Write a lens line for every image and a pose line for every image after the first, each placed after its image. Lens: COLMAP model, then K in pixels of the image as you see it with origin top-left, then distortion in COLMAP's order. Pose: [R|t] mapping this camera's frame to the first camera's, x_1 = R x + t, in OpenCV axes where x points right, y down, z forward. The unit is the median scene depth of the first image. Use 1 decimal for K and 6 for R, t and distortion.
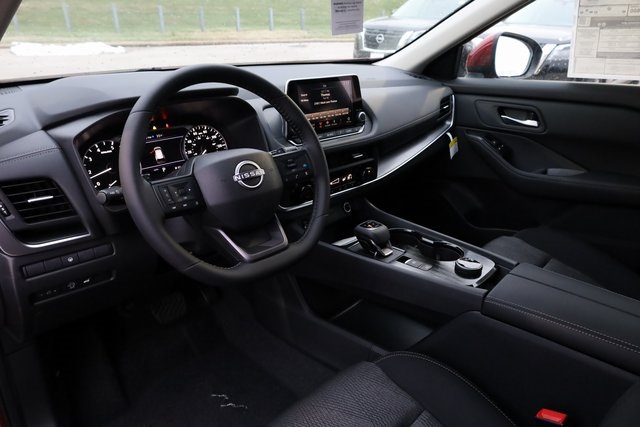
lens RADIAL K [[438.1, 0, 320.0], [0, 438.1, 213.5], [0, 0, 1]] dist [-0.002353, -0.001747]
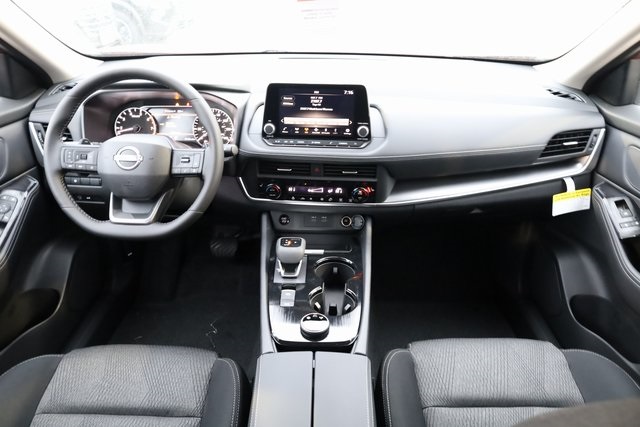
lens RADIAL K [[438.1, 0, 320.0], [0, 438.1, 213.5], [0, 0, 1]] dist [-0.002353, -0.001747]
pose [[0.687798, 0.341975, -0.640303, 0.732108], [-0.285992, 0.938393, 0.193975, -0.231238], [0.667190, 0.049706, 0.743227, 0.299962]]
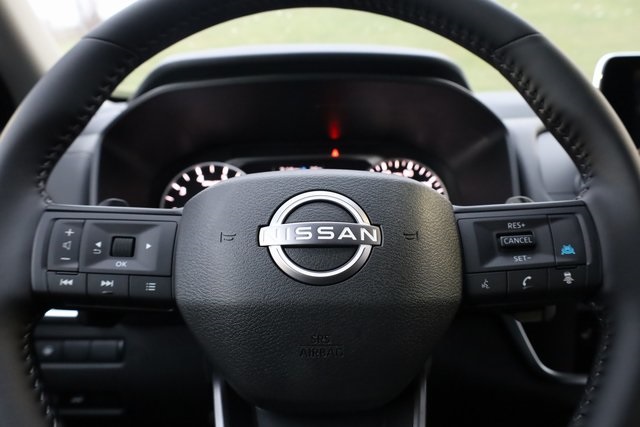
lens RADIAL K [[493.6, 0, 320.0], [0, 493.6, 213.5], [0, 0, 1]] dist [-0.004694, -0.001640]
pose [[0.729217, 0.086284, -0.678821, 0.050735], [-0.241354, 0.960695, -0.137159, -0.037662], [0.640305, 0.263855, 0.721381, 0.507594]]
